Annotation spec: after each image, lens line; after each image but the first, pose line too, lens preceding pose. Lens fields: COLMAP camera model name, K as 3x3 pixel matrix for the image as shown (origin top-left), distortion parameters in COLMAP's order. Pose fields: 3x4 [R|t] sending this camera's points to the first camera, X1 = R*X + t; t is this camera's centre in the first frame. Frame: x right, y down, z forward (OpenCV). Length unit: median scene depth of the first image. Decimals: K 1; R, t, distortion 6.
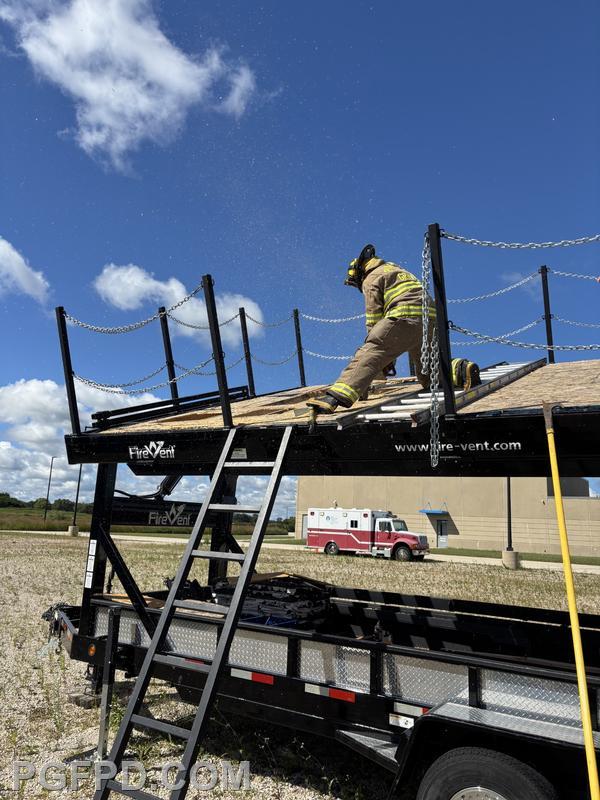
lens RADIAL K [[606.1, 0, 293.6], [0, 606.1, 396.6], [0, 0, 1]] dist [0.051619, -0.062107]
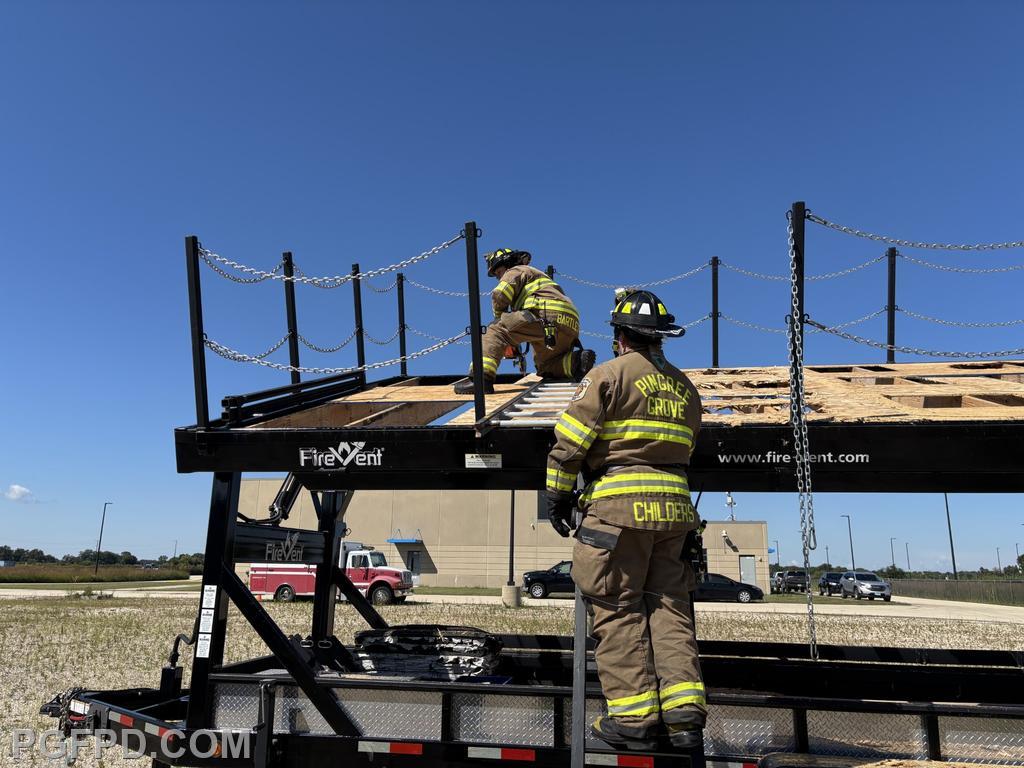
lens RADIAL K [[775.9, 0, 505.7], [0, 775.9, 389.6], [0, 0, 1]] dist [0.051619, -0.062107]
pose [[0.927157, 0.052942, 0.370915, -0.282656], [-0.050231, 0.998593, -0.016973, 0.012754], [-0.371292, -0.002895, 0.928512, 0.058687]]
